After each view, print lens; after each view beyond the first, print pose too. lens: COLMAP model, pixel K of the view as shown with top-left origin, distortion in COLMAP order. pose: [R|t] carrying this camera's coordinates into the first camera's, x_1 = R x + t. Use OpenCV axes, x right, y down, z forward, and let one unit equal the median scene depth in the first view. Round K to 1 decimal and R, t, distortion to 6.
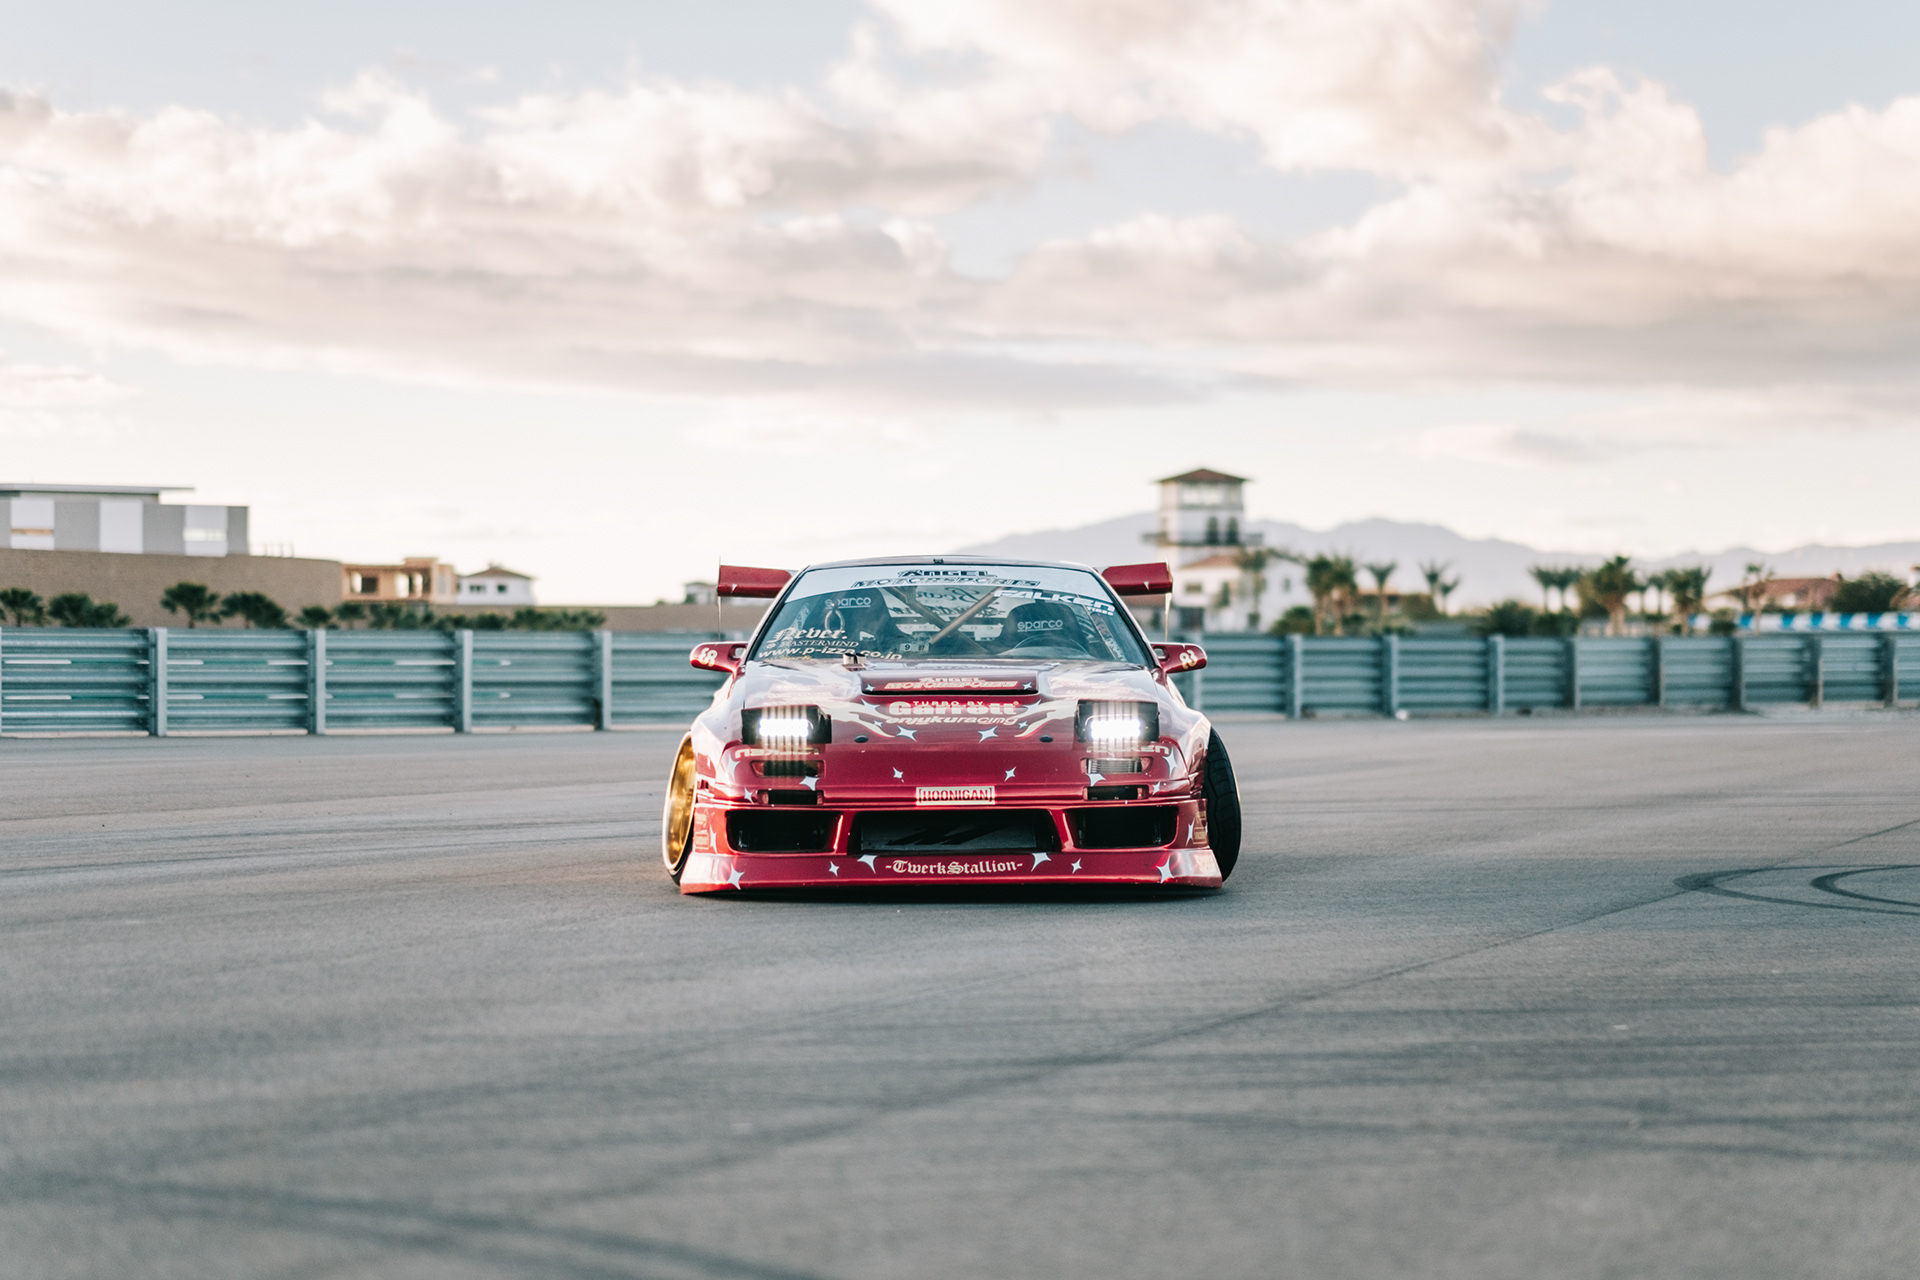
lens RADIAL K [[4660.2, 0, 960.5], [0, 4660.2, 688.8], [0, 0, 1]] dist [0.063319, -0.452231]
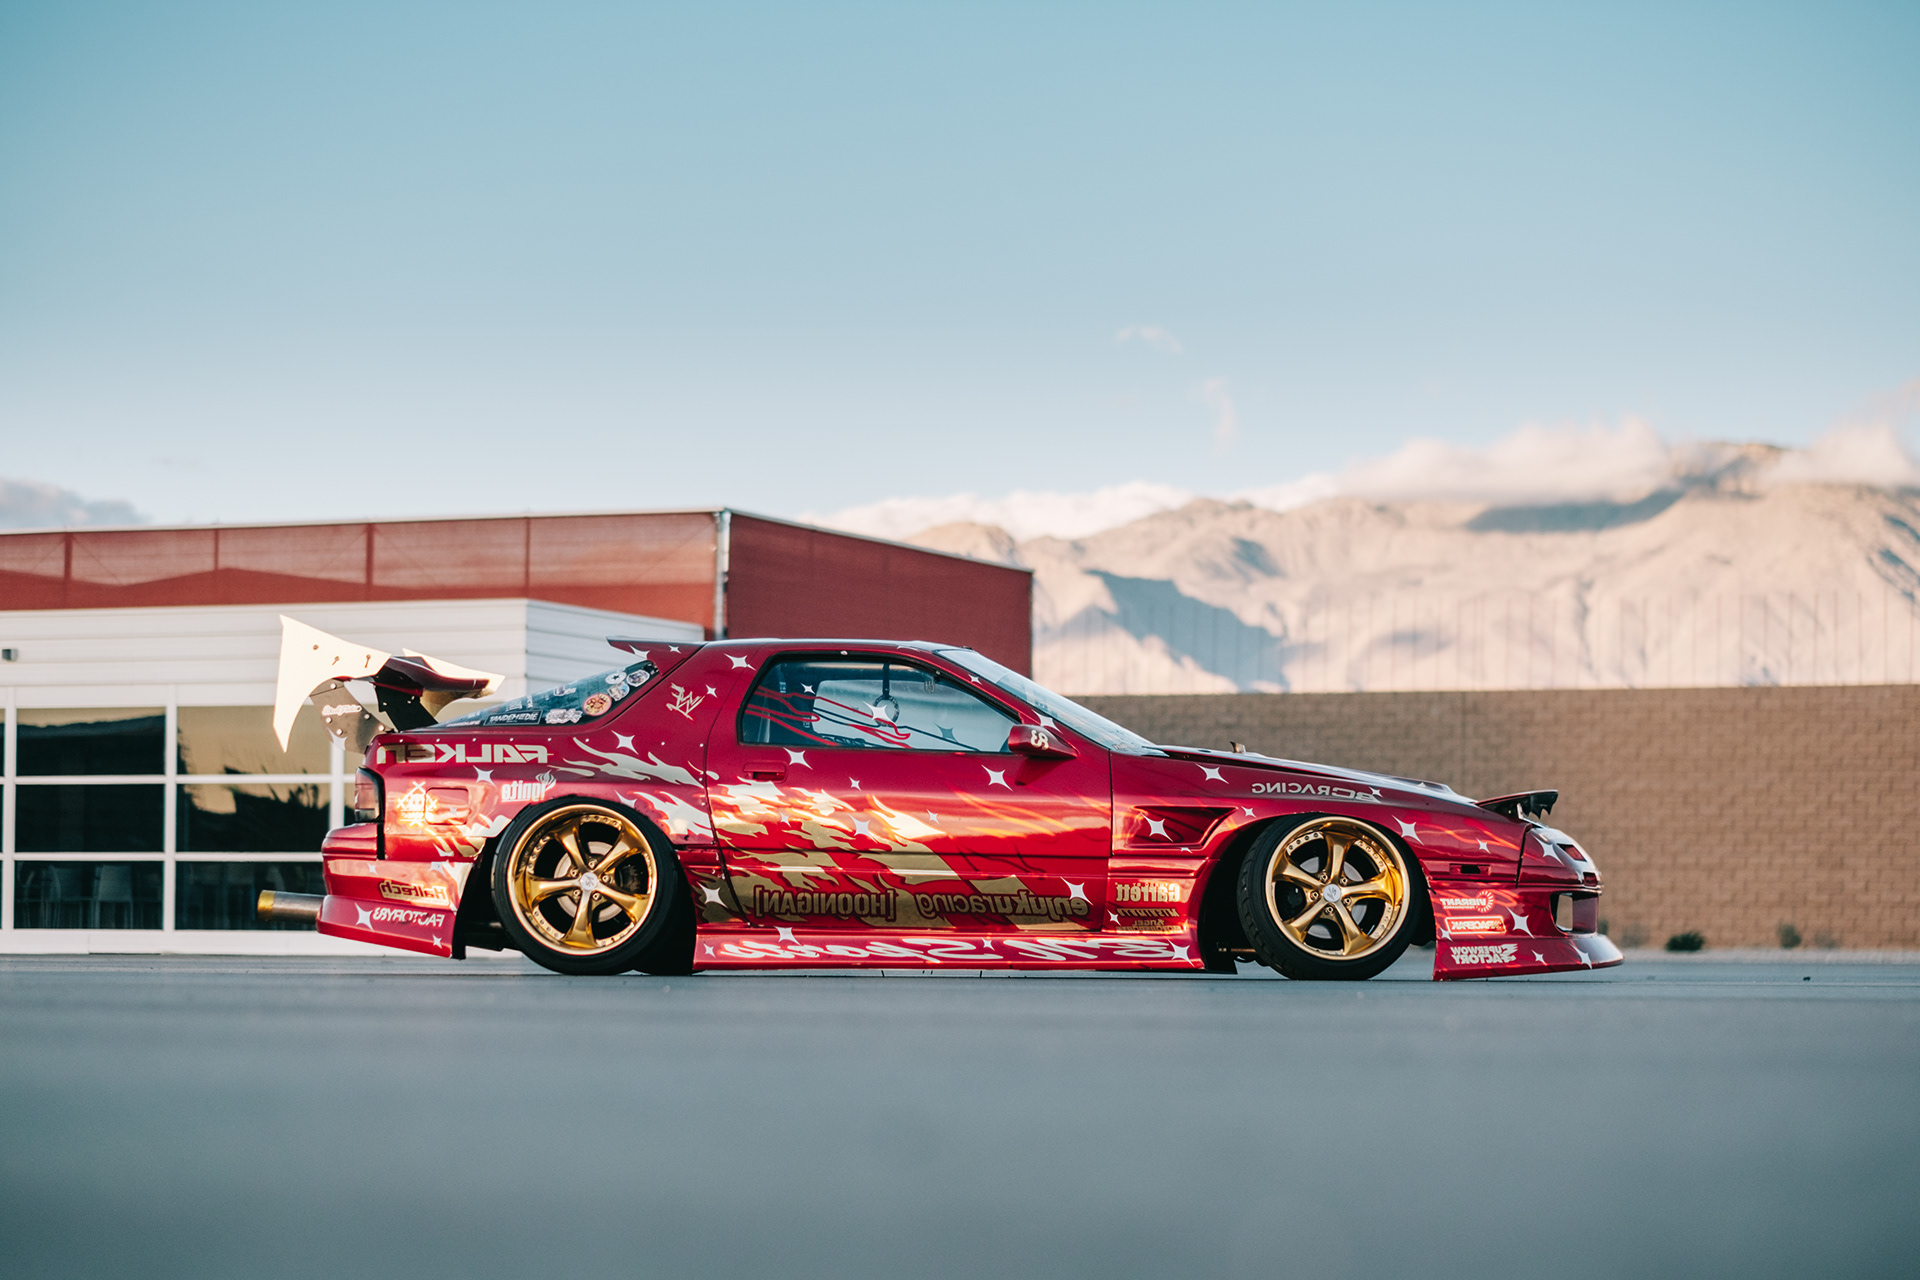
lens RADIAL K [[4720.5, 0, 960.0], [0, 4720.5, 640.0], [0, 0, 1]] dist [0.044275, -0.656193]
pose [[0.130547, 0.065107, 0.989302, -1.096959], [0.002109, 0.997821, -0.065946, 0.039105], [-0.991440, 0.010696, 0.130126, 1.002726]]
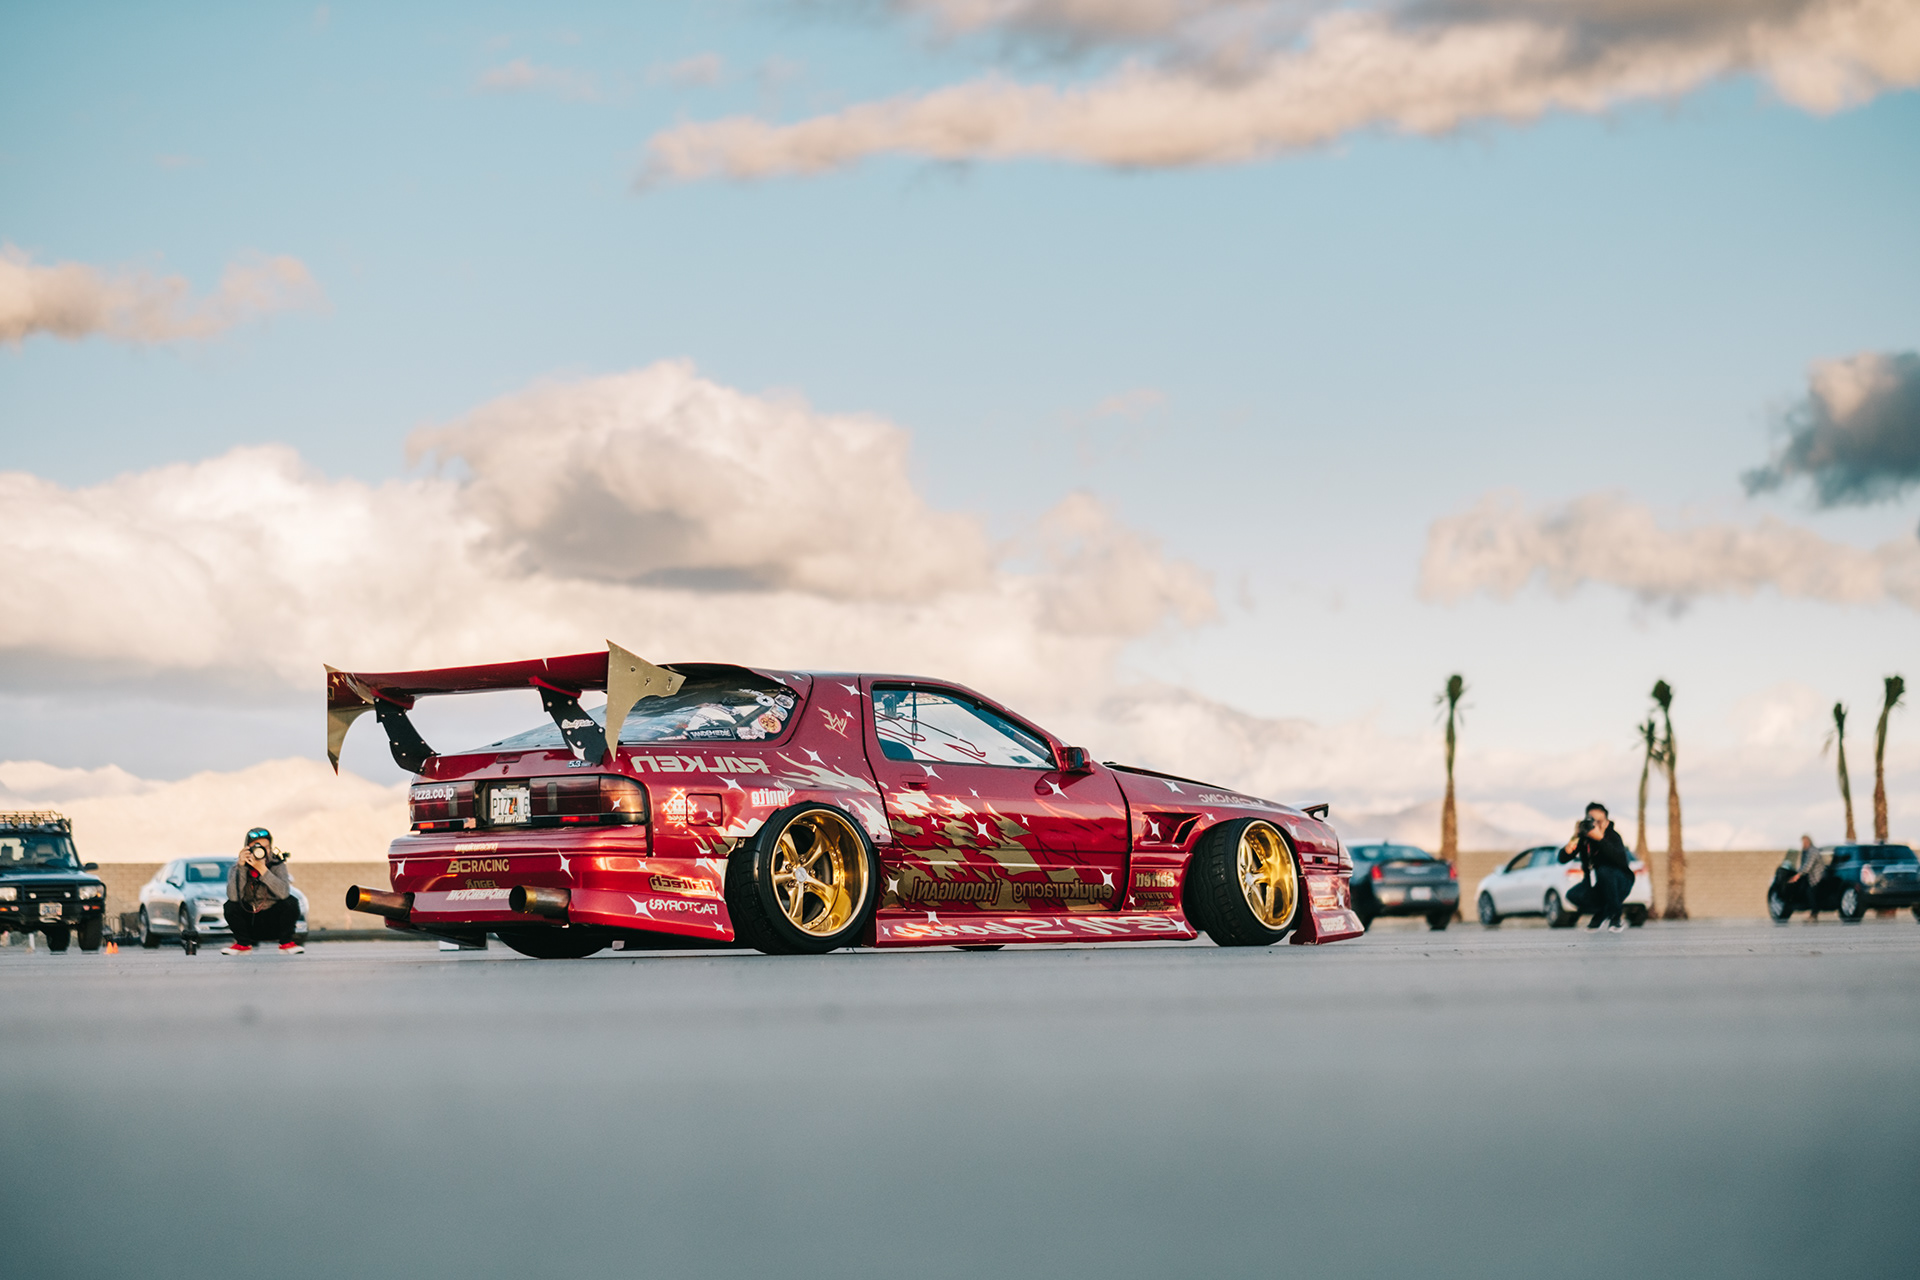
lens RADIAL K [[4720.5, 0, 960.0], [0, 4720.5, 640.0], [0, 0, 1]] dist [0.044275, -0.656193]
pose [[-0.655922, 0.056495, 0.752712, -1.024625], [0.021475, 0.998188, -0.056205, 0.032264], [-0.754523, -0.020702, -0.655947, 2.008100]]
